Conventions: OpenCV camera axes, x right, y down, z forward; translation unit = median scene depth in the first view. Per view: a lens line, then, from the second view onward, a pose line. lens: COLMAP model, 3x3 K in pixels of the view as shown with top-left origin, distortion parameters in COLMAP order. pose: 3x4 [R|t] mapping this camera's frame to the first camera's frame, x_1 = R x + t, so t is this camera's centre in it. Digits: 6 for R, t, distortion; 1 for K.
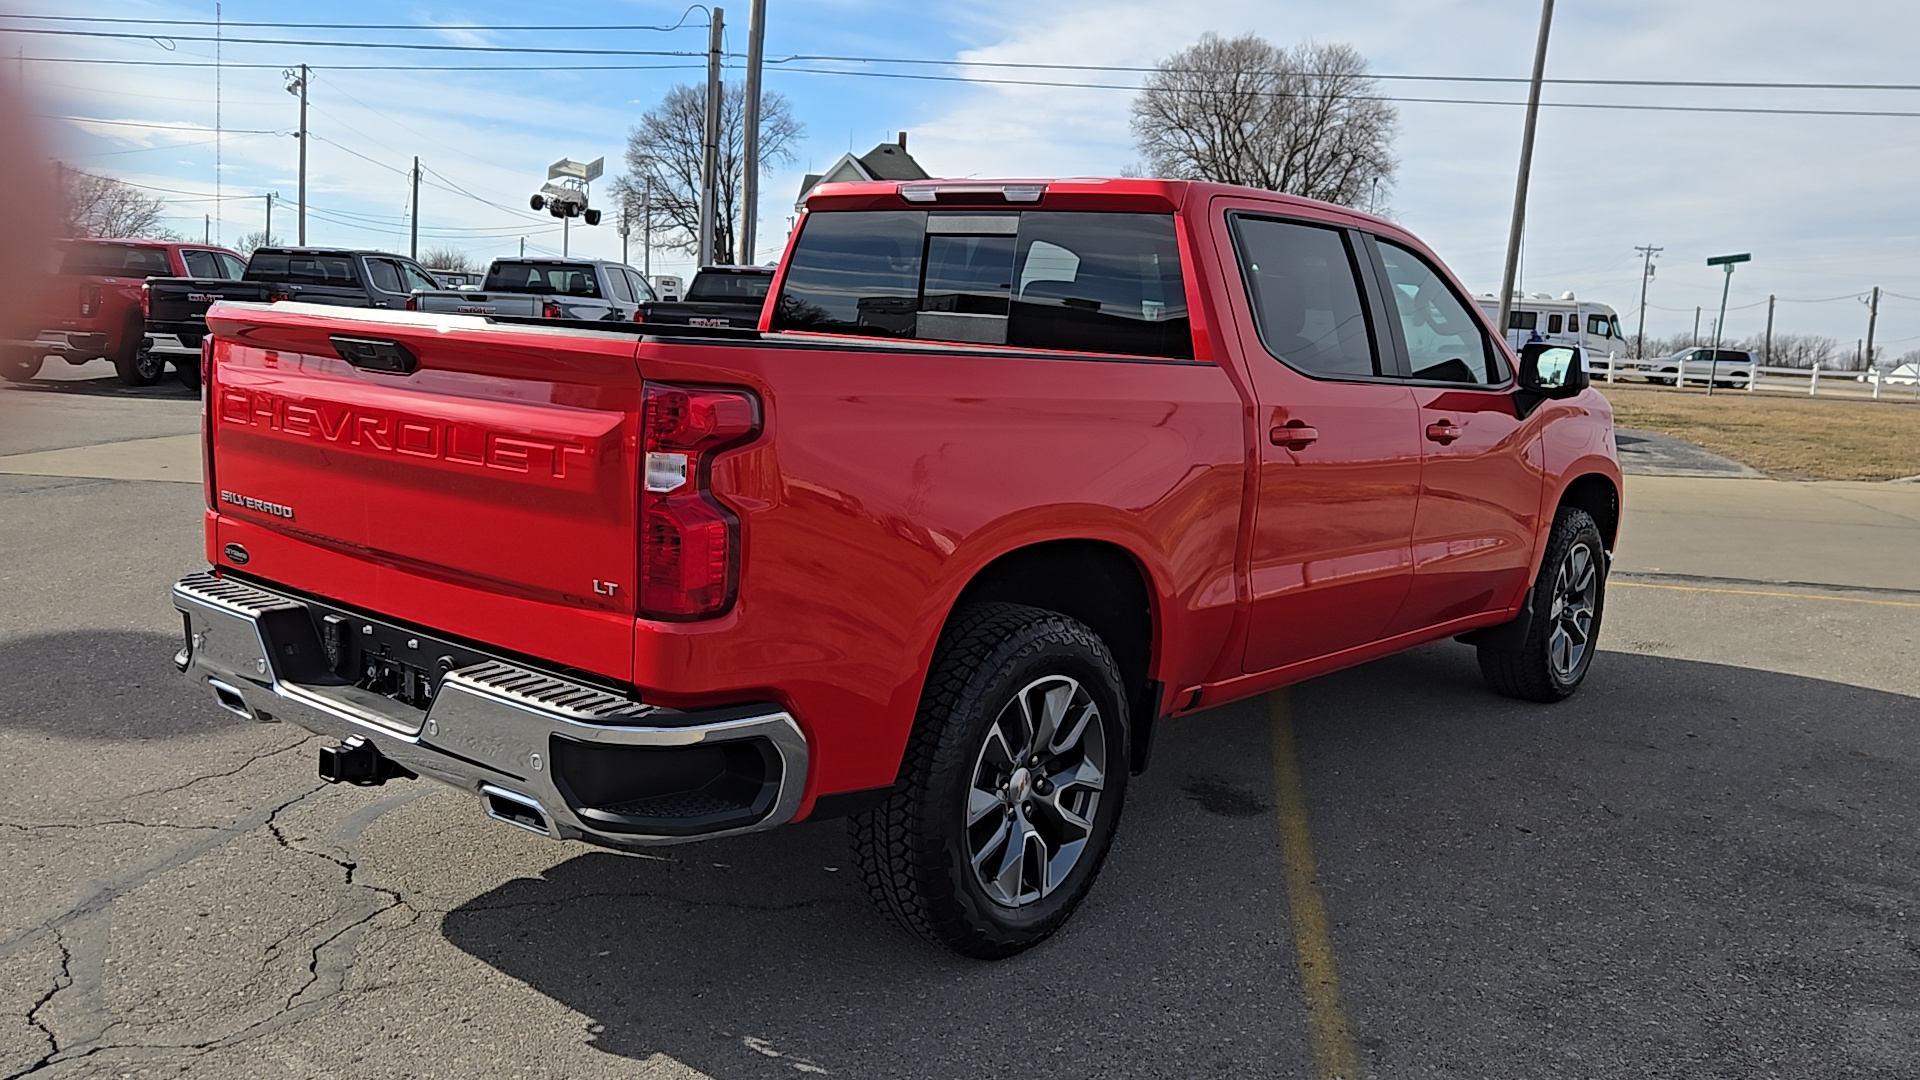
lens RADIAL K [[1596.3, 0, 956.9], [0, 1596.3, 531.1], [0, 0, 1]] dist [0.017620, 0.001310]
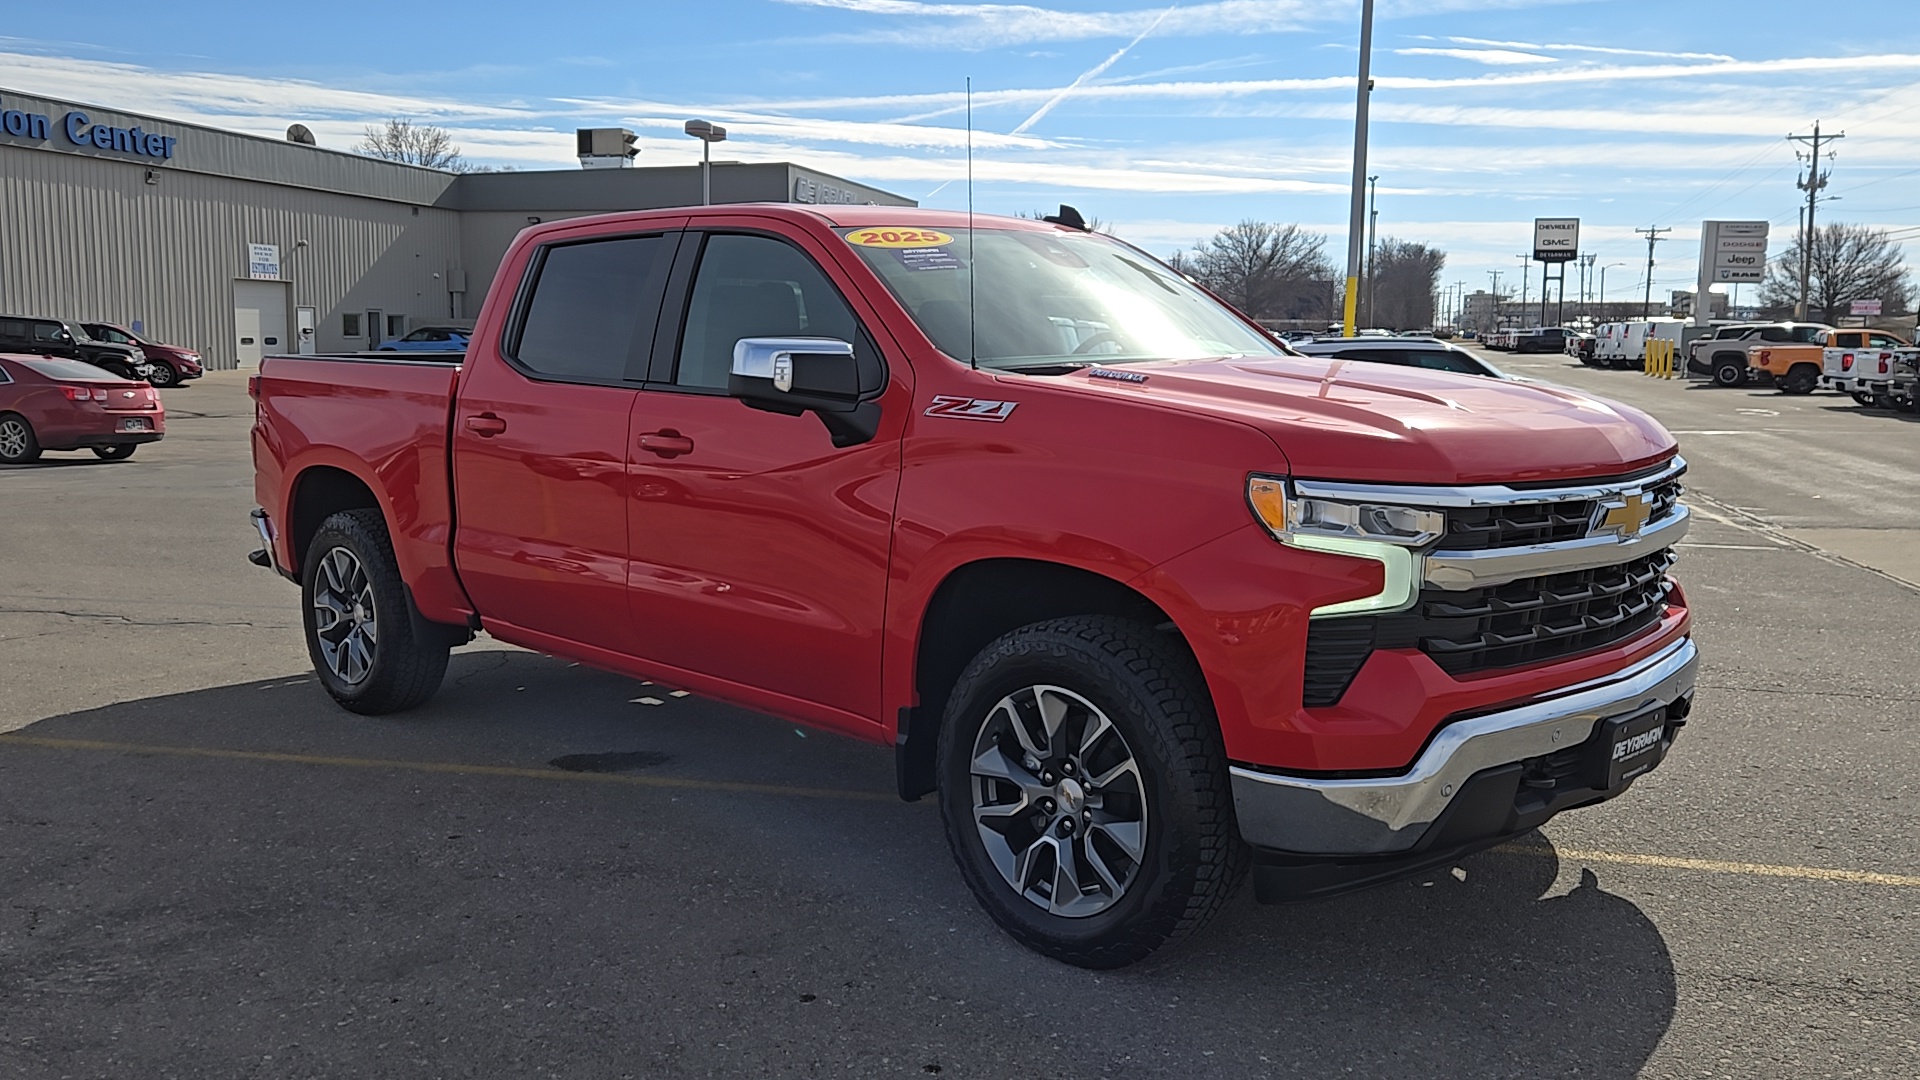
lens RADIAL K [[1596.3, 0, 956.9], [0, 1596.3, 531.1], [0, 0, 1]] dist [0.017620, 0.001310]
pose [[-0.091704, 0.067745, -0.993479, 0.220777], [-0.141470, 0.986677, 0.080339, -0.020198], [0.985686, 0.147915, -0.080899, 0.233013]]
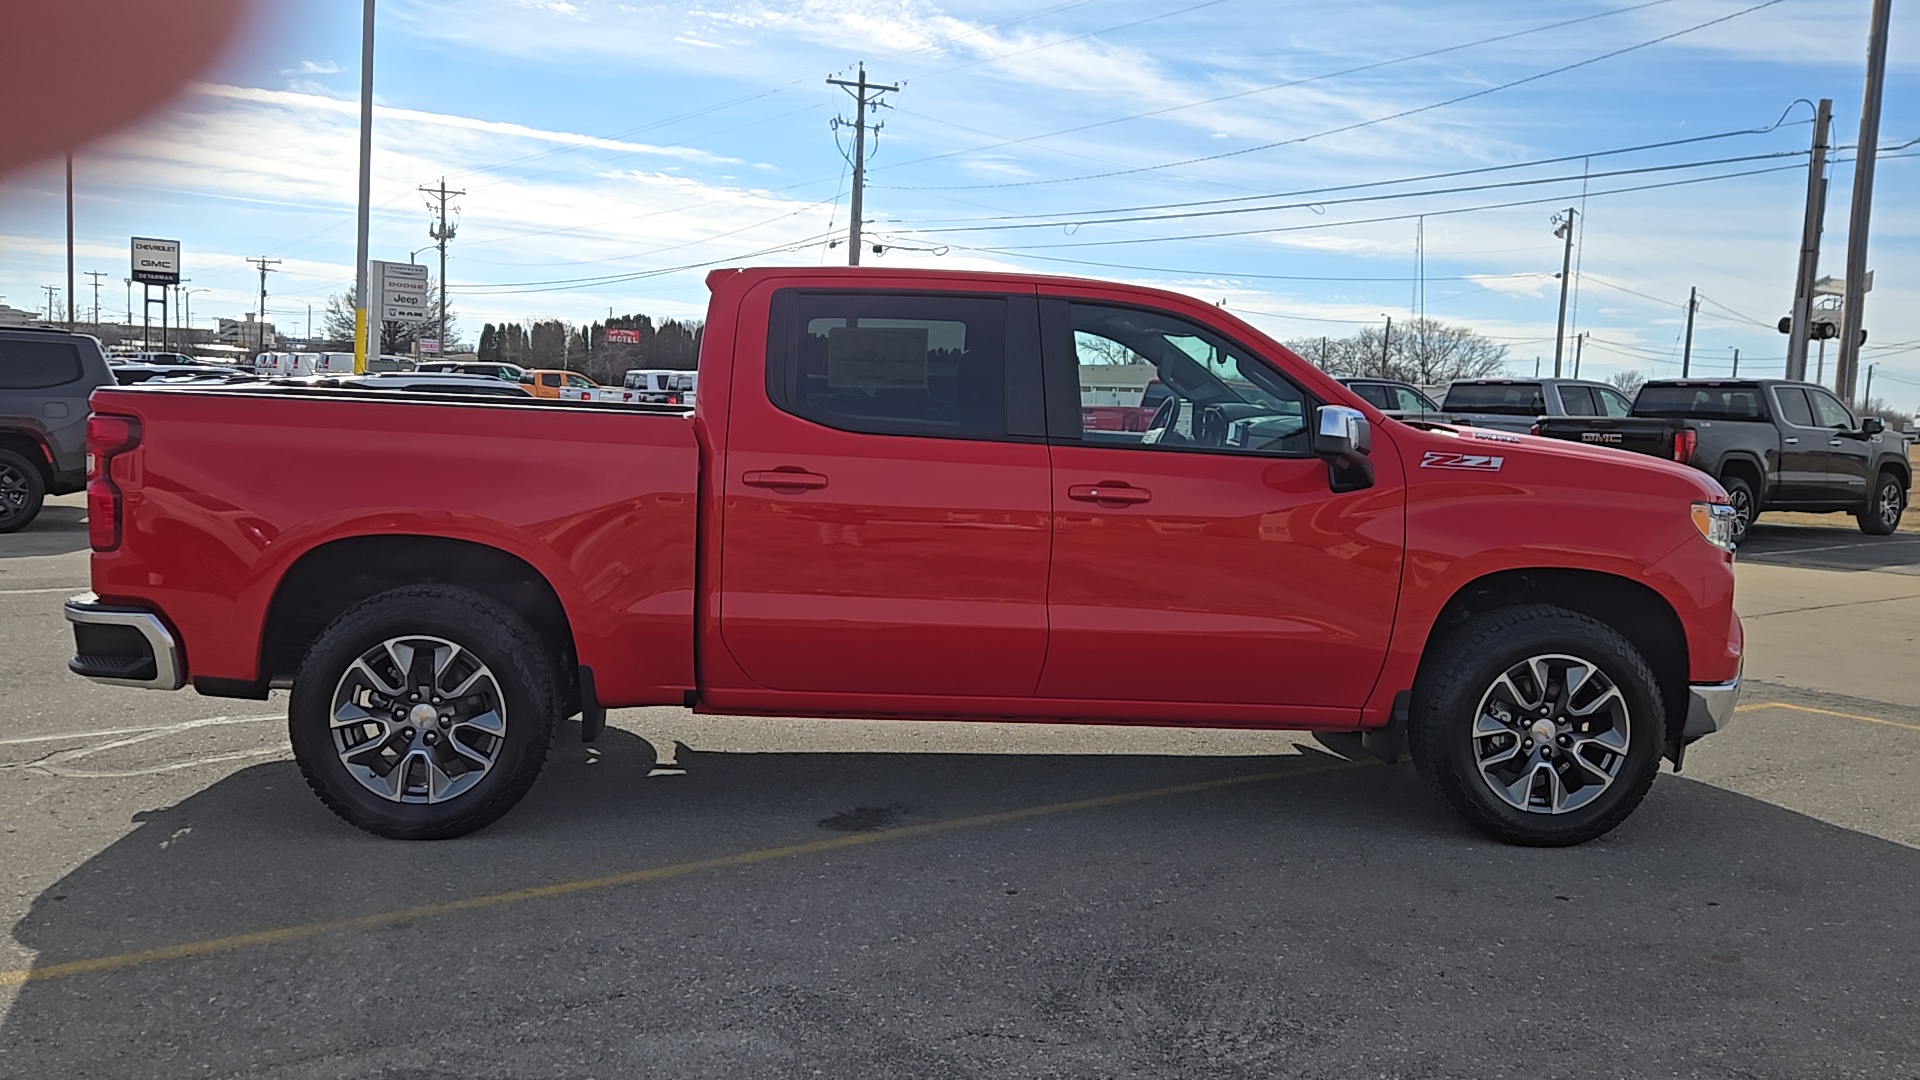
lens RADIAL K [[1596.3, 0, 956.9], [0, 1596.3, 531.1], [0, 0, 1]] dist [0.017620, 0.001310]
pose [[0.691094, 0.034330, -0.721950, 0.177173], [-0.095923, 0.994392, -0.044539, 0.002597], [0.716372, 0.100032, 0.690511, 0.048653]]
